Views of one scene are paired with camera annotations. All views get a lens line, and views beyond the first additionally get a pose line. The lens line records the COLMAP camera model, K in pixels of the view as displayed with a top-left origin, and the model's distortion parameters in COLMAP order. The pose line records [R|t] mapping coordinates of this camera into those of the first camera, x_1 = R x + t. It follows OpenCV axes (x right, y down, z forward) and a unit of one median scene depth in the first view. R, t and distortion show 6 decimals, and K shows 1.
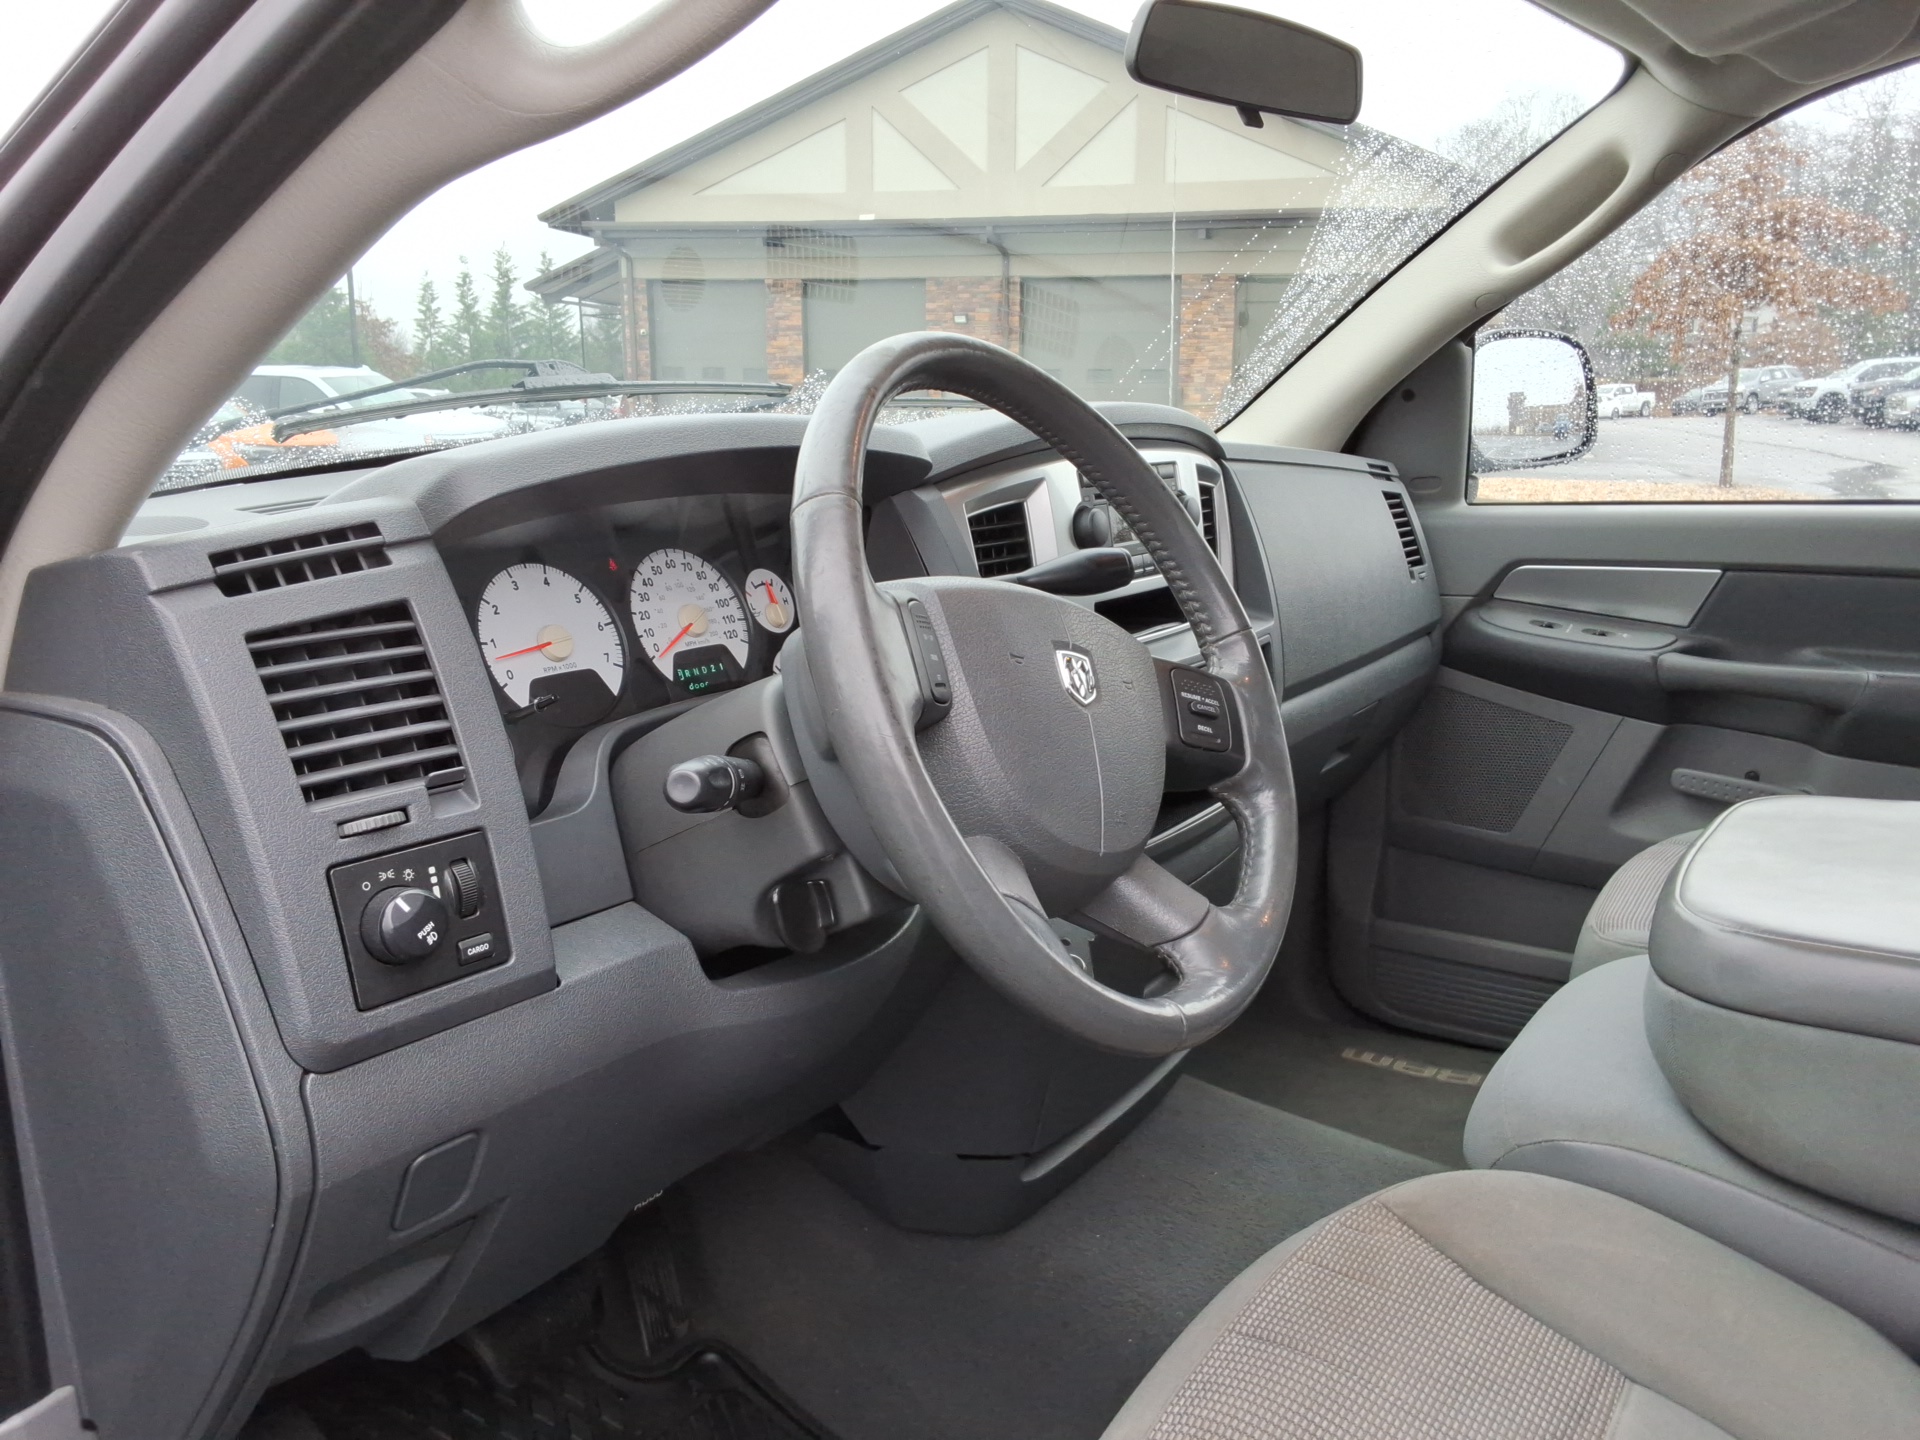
lens RADIAL K [[1574.7, 0, 1014.6], [0, 1574.7, 694.3], [0, 0, 1]] dist [0.108735, -0.158688]
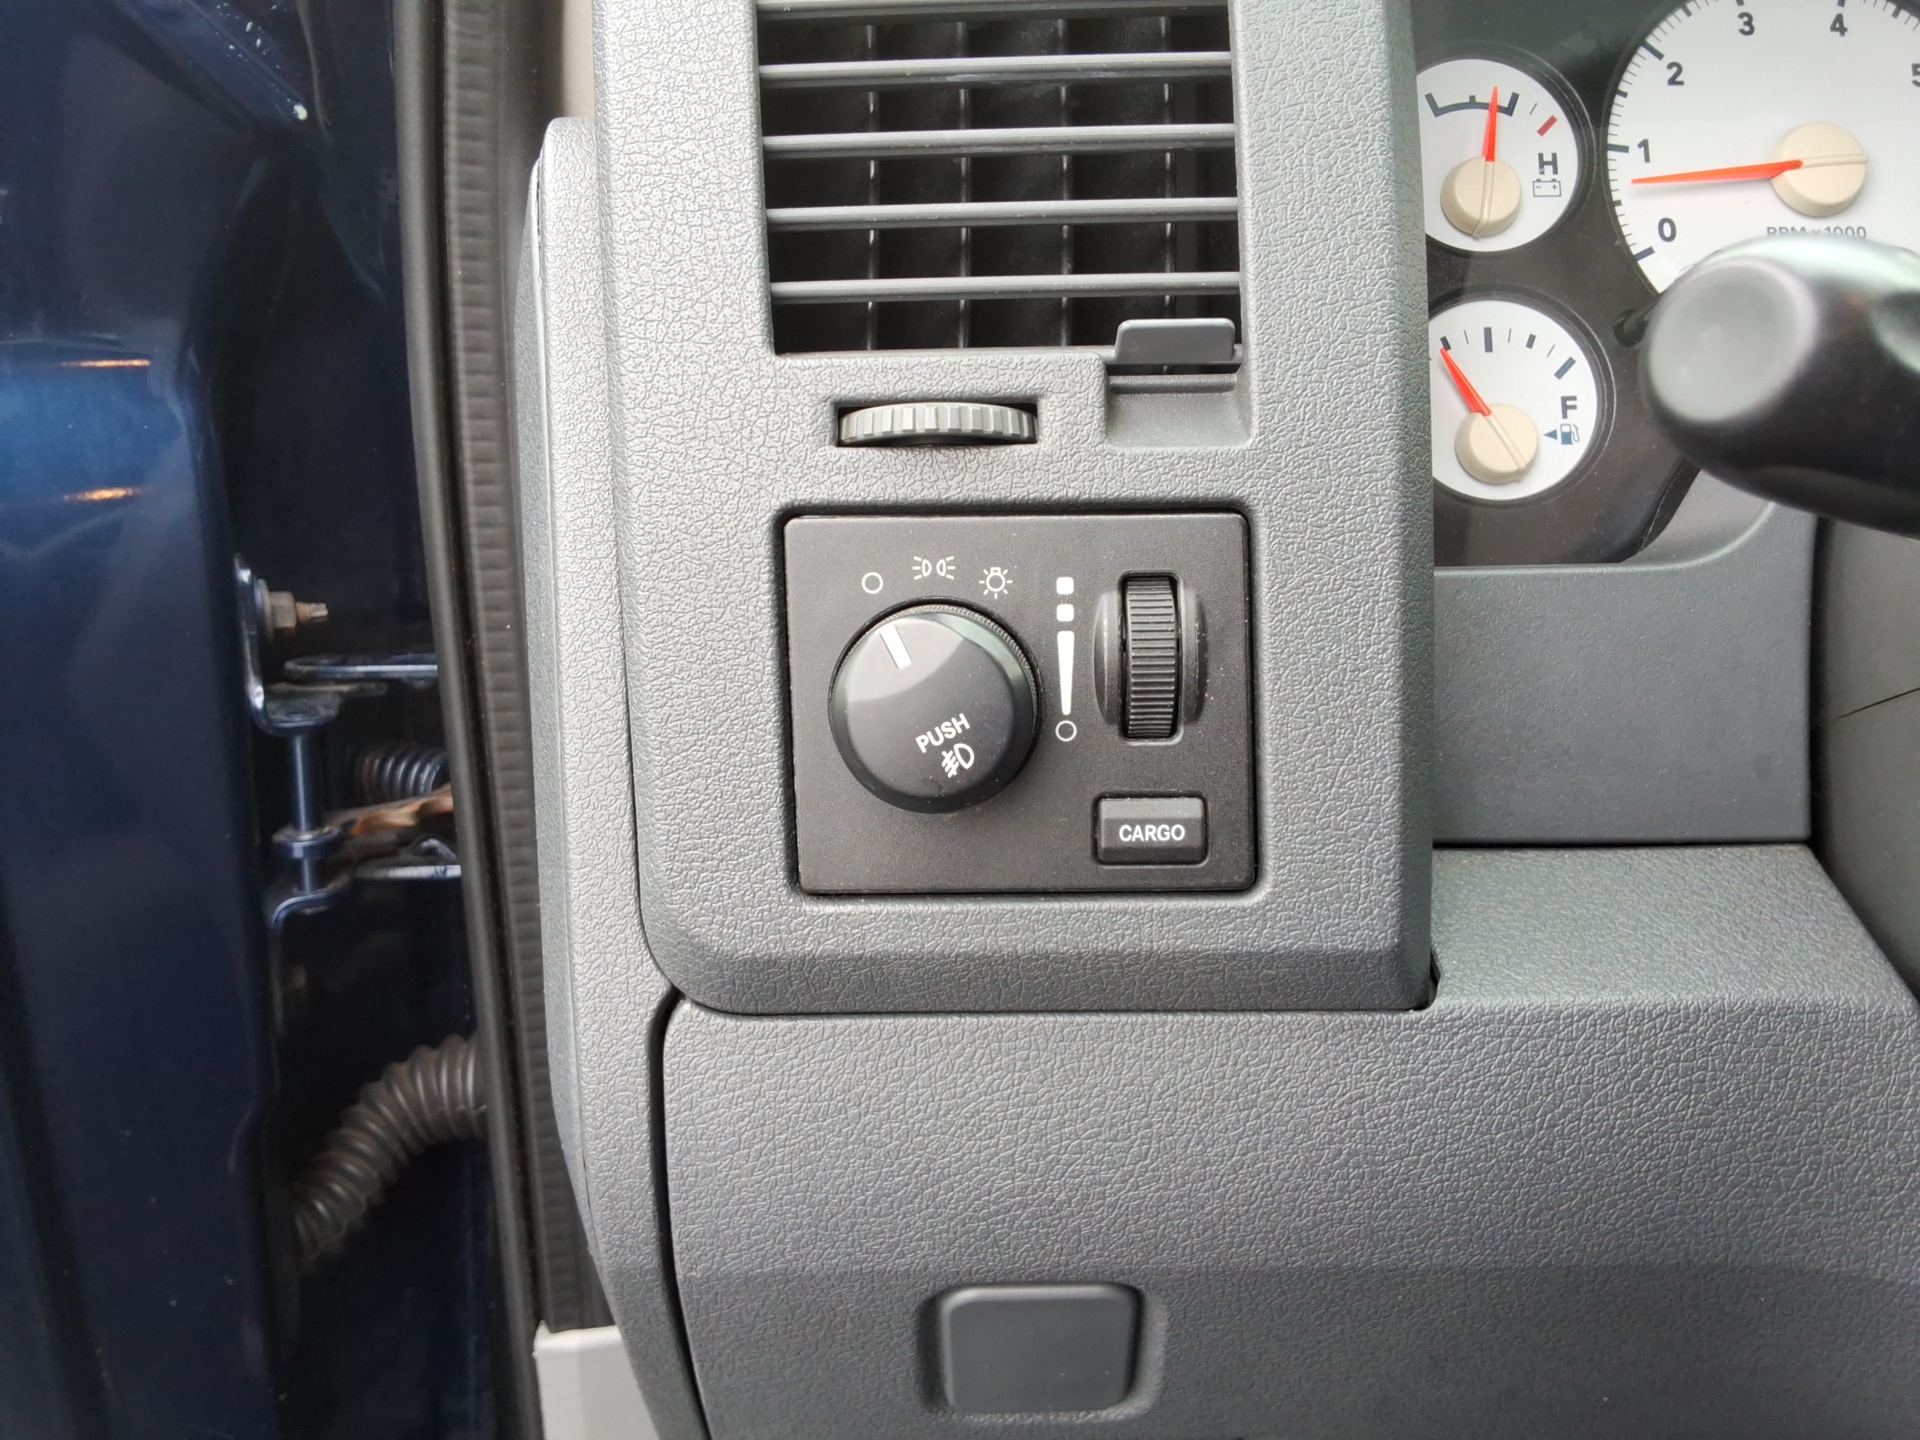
lens RADIAL K [[1574.7, 0, 953.7], [0, 1574.7, 703.1], [0, 0, 1]] dist [0.108735, -0.158688]
pose [[0.584316, 0.217640, -0.781798, -0.069699], [-0.138690, 0.975975, 0.168039, 0.058952], [0.799587, 0.010239, 0.600462, 0.566446]]
